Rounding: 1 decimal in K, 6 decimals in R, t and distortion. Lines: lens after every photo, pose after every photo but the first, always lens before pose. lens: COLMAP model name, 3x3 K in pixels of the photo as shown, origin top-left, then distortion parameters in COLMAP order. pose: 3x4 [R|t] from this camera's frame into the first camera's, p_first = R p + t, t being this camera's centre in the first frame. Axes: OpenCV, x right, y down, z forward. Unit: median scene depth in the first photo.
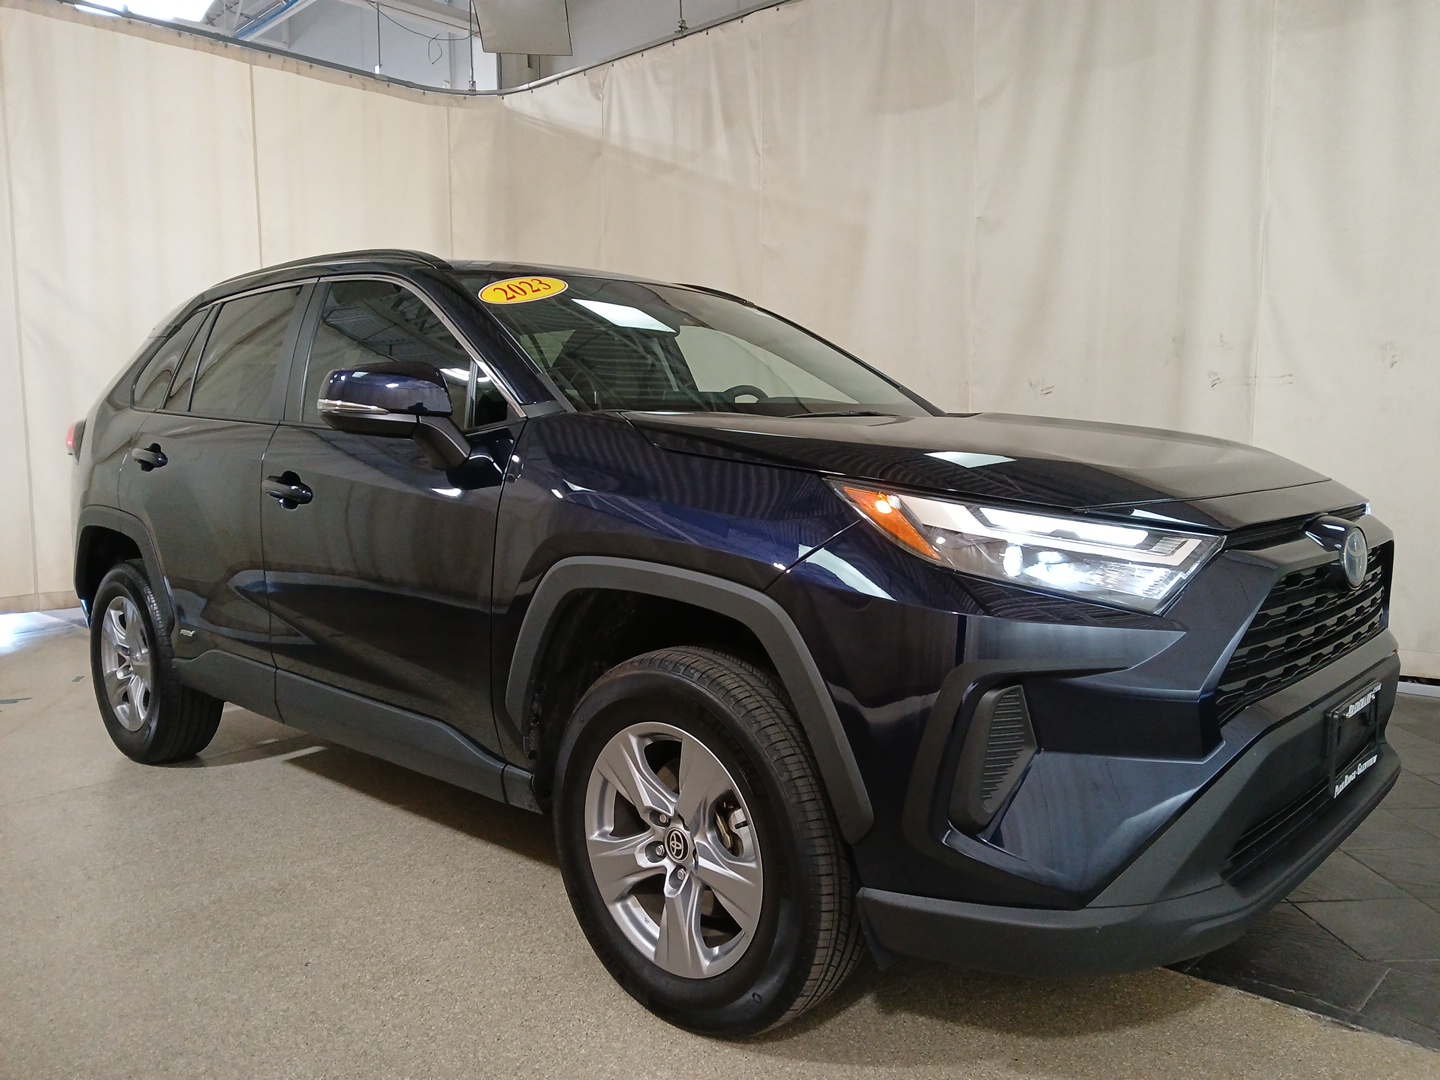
lens RADIAL K [[1097.4, 0, 720.0], [0, 1097.4, 540.0], [0, 0, 1]] dist [0.087294, -0.112206]
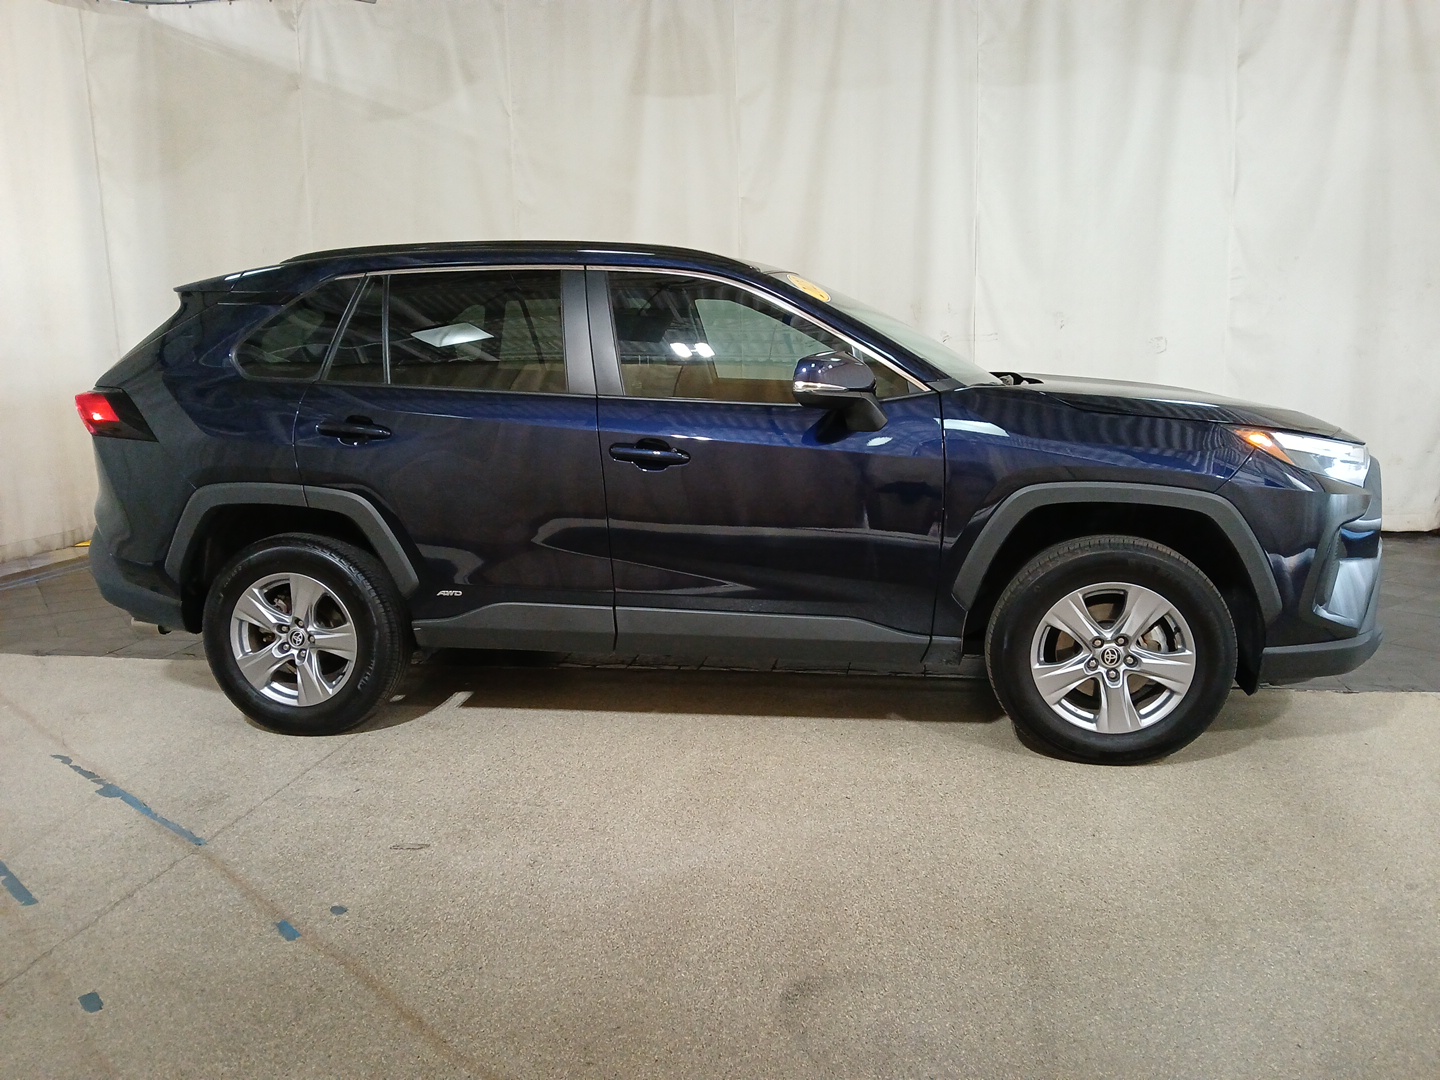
lens RADIAL K [[1097.4, 0, 720.0], [0, 1097.4, 540.0], [0, 0, 1]] dist [0.087294, -0.112206]
pose [[0.848372, -0.103127, 0.519259, -1.128976], [0.069749, 0.994067, 0.083467, -0.056917], [-0.524785, -0.034594, 0.850531, -0.058680]]
